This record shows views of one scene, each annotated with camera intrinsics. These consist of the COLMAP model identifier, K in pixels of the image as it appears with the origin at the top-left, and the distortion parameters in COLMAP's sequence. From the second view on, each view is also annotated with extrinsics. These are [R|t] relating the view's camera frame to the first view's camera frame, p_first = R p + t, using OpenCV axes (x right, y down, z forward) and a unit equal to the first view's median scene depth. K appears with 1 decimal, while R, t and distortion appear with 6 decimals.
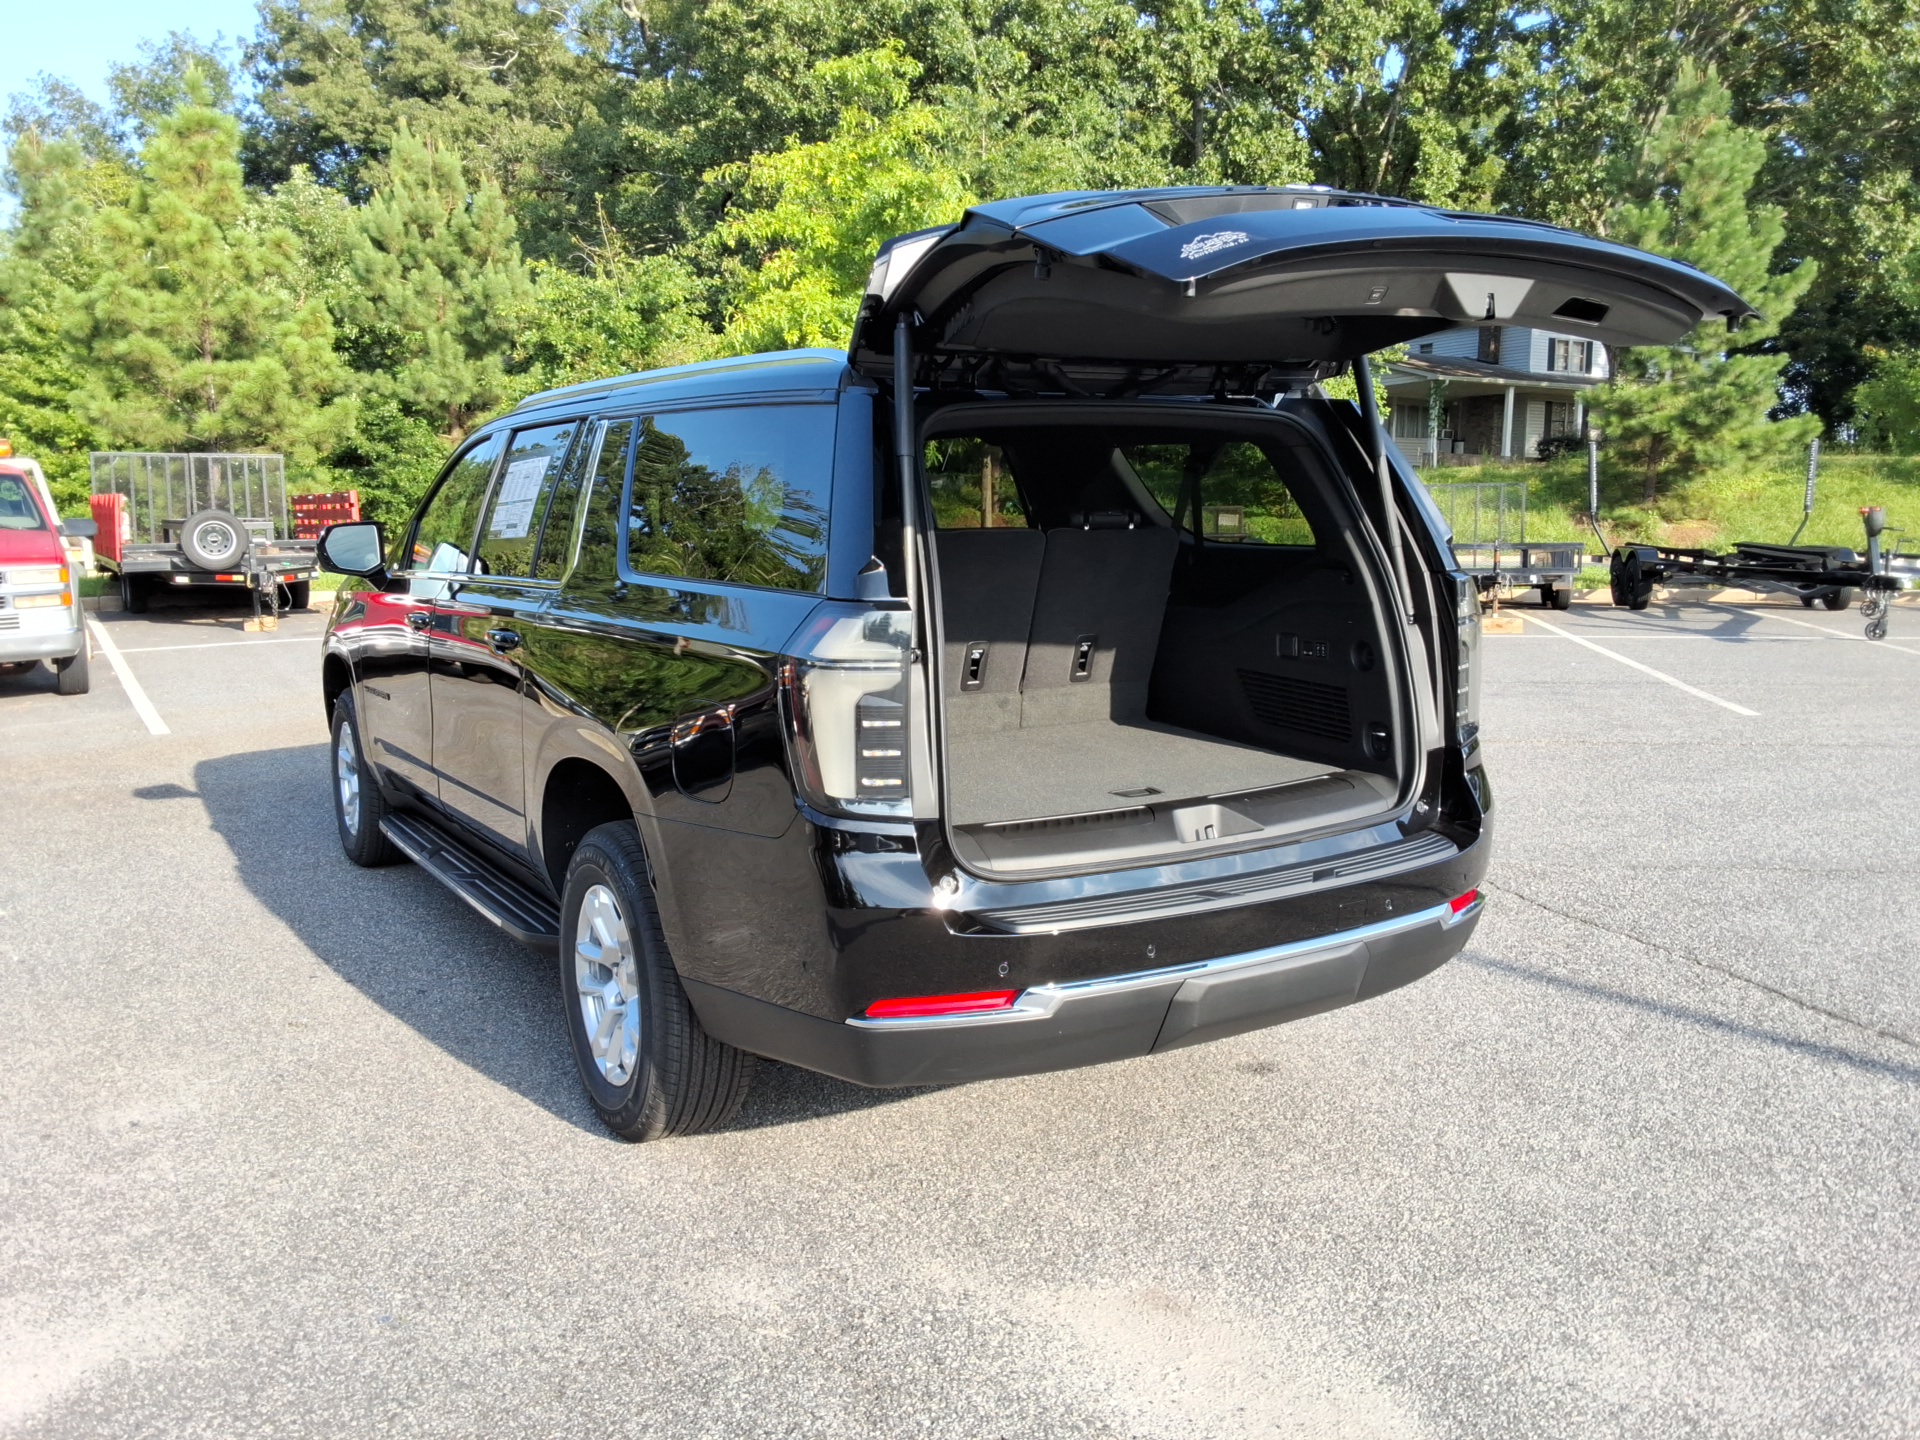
lens RADIAL K [[1535.9, 0, 969.5], [0, 1535.9, 714.1], [0, 0, 1]] dist [0.110344, -0.167603]
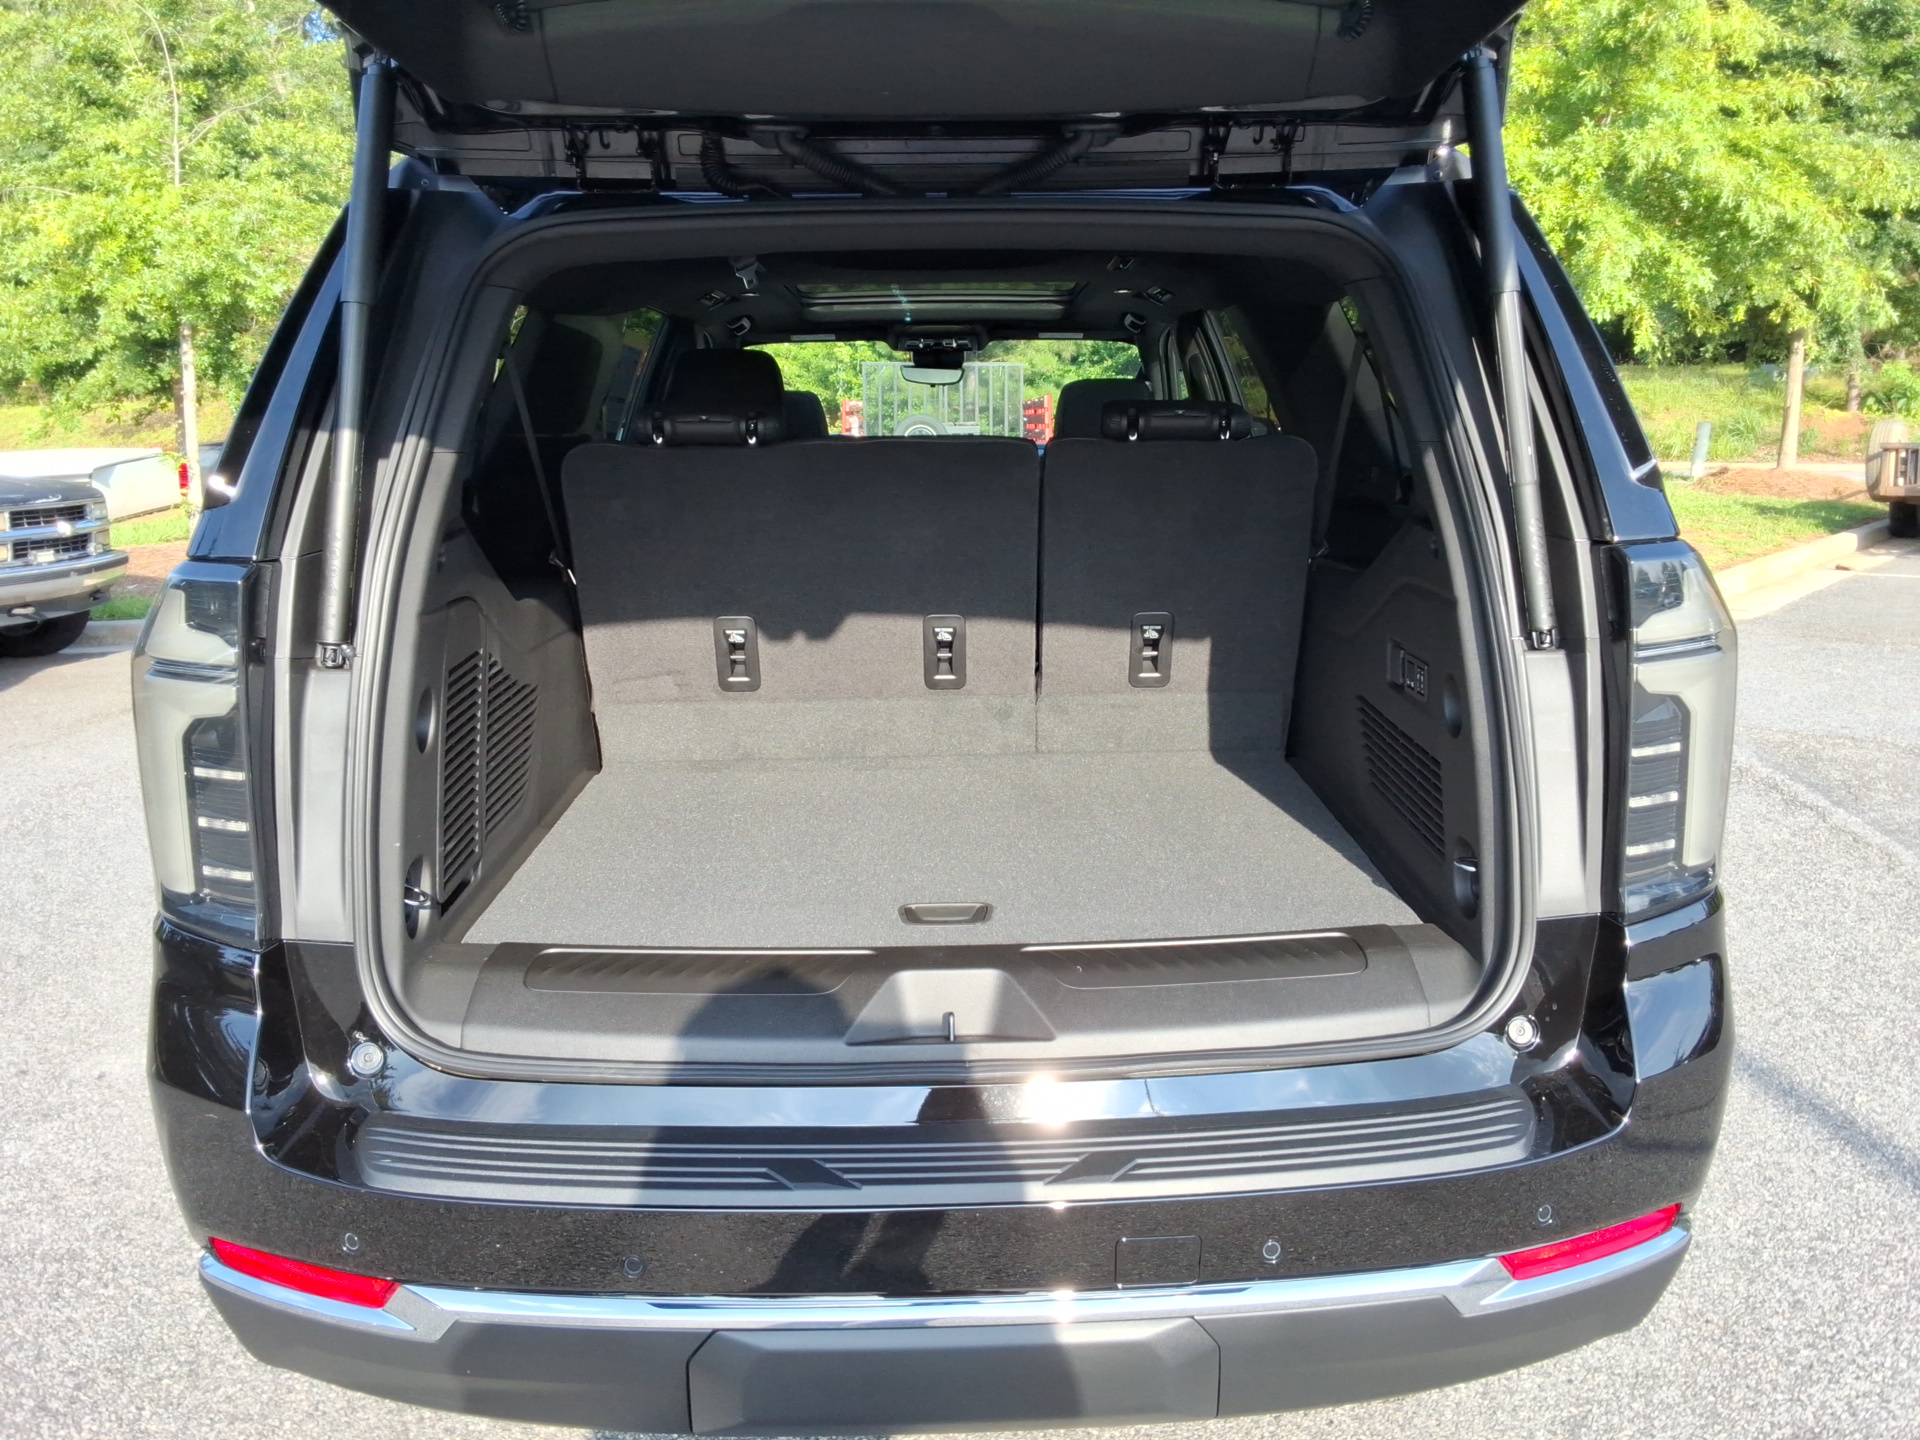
lens RADIAL K [[1535.9, 0, 969.5], [0, 1535.9, 714.1], [0, 0, 1]] dist [0.110344, -0.167603]
pose [[0.864338, 0.099702, -0.492930, 0.039907], [-0.069330, 0.994416, 0.079567, -0.006910], [0.498110, -0.034598, 0.866423, 0.053547]]
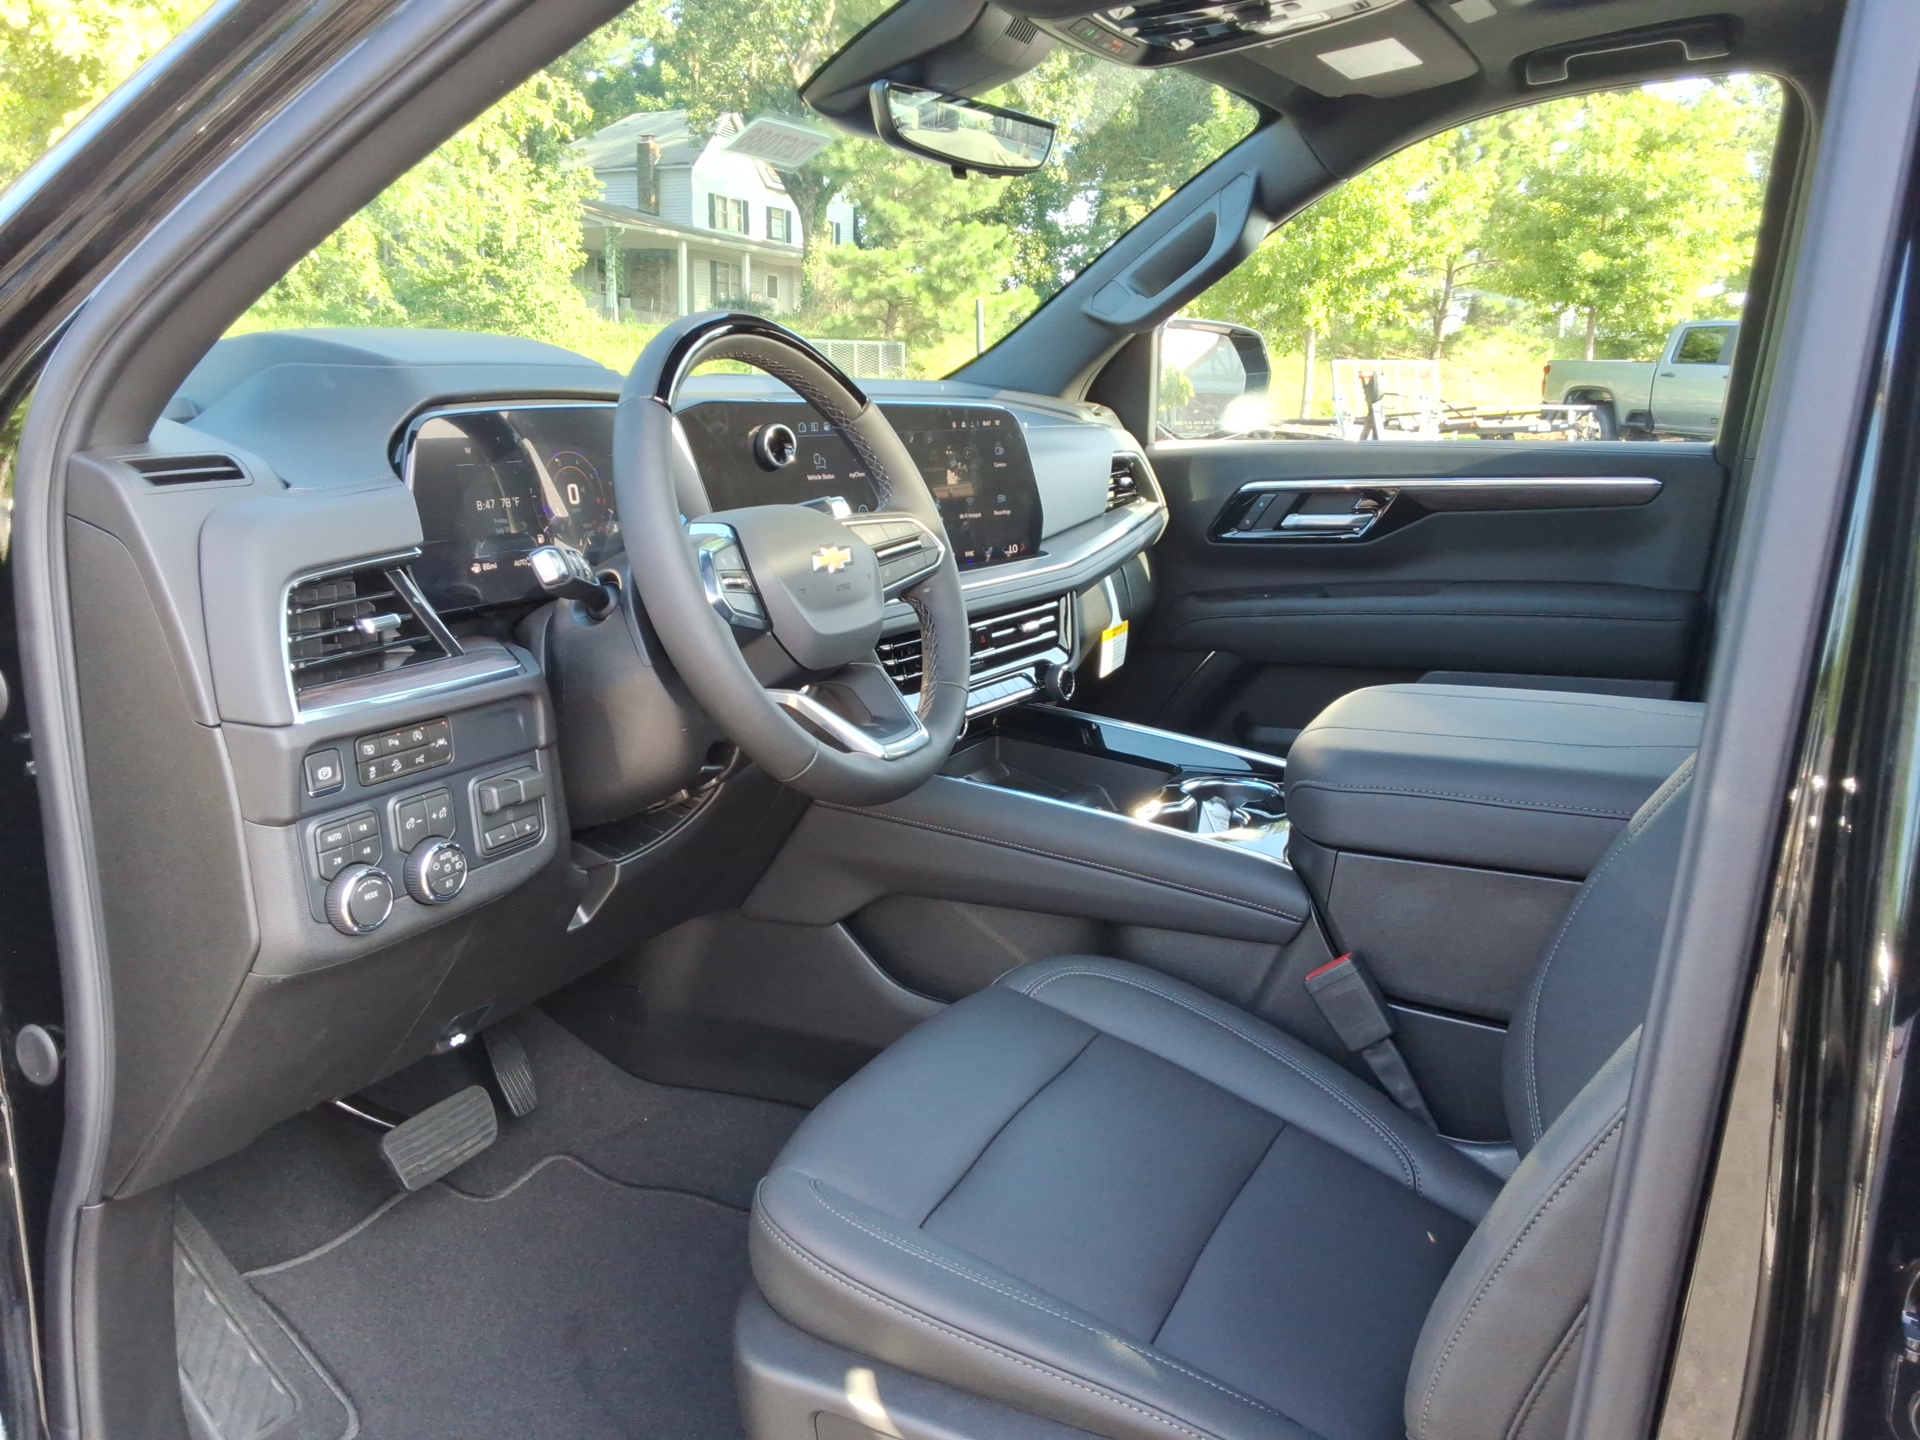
lens RADIAL K [[1561.4, 0, 963.2], [0, 1561.4, 709.3], [0, 0, 1]] dist [0.114031, -0.192675]
pose [[0.845759, -0.089401, 0.526022, -0.064280], [0.047246, 0.994539, 0.093064, -0.014780], [-0.531469, -0.053857, 0.845364, 0.140242]]
